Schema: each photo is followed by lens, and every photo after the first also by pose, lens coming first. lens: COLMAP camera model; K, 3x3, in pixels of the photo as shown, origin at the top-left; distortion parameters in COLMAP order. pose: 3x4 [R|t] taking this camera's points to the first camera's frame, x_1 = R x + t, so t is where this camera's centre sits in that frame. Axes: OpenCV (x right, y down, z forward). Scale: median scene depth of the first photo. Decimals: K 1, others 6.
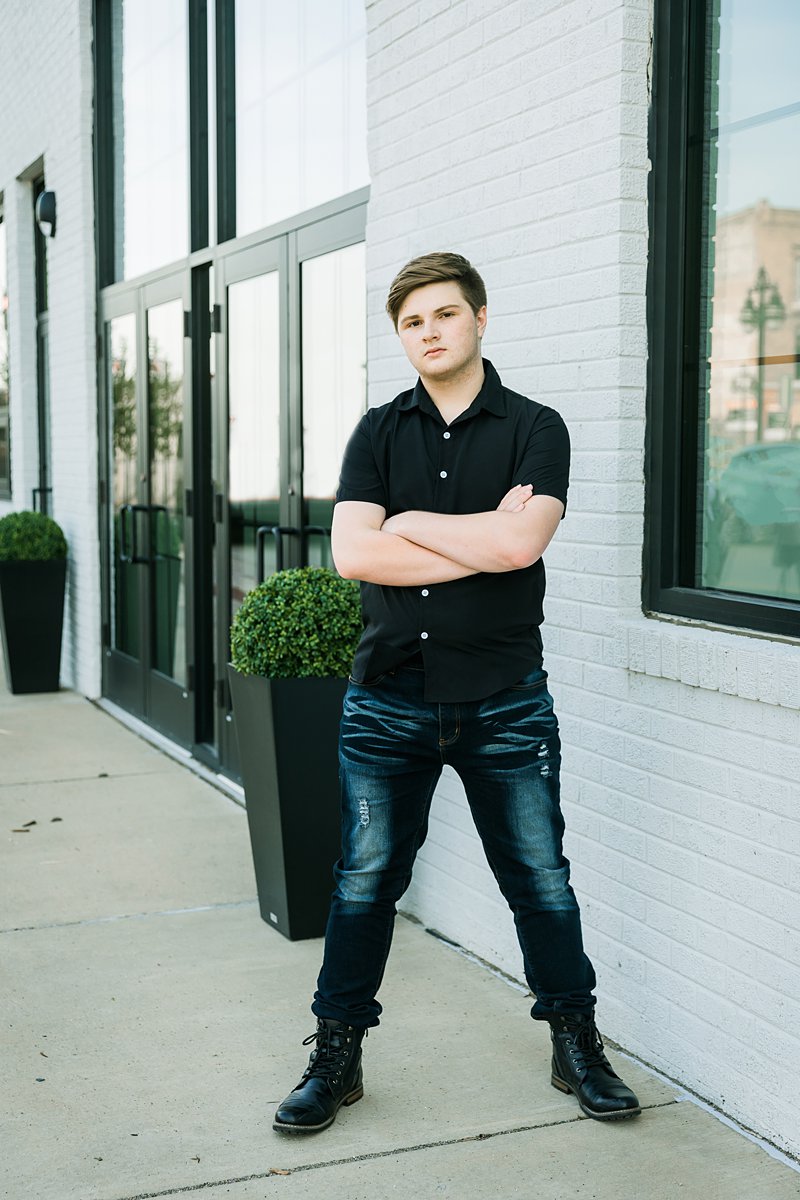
lens RADIAL K [[1716.5, 0, 400.1], [0, 1716.5, 603.5], [0, 0, 1]] dist [-0.001979, 0.000000]
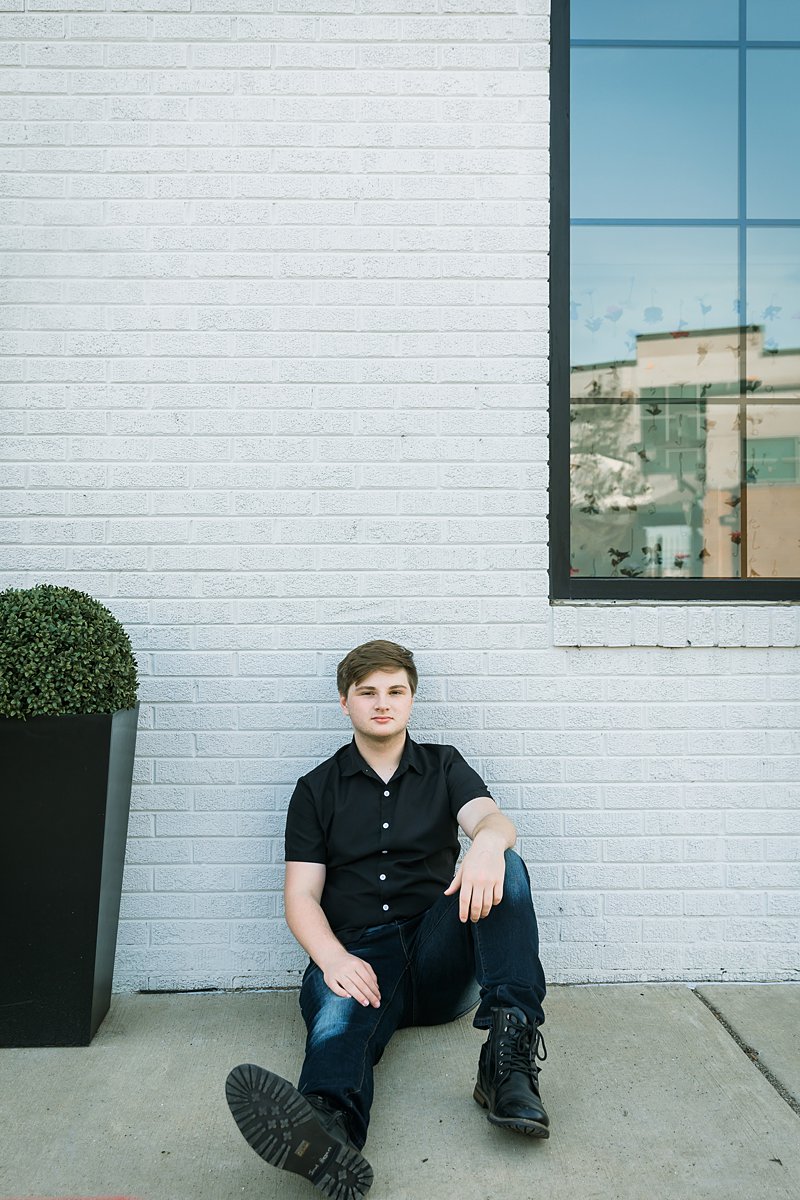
lens RADIAL K [[1233.5, 0, 391.8], [0, 1233.5, 600.4], [0, 0, 1]] dist [0.001413, 0.000000]
pose [[0.364116, 0.015901, 0.931218, -0.702287], [0.085609, 0.995050, -0.050465, 0.038960], [-0.927411, 0.098096, 0.360953, 0.813316]]
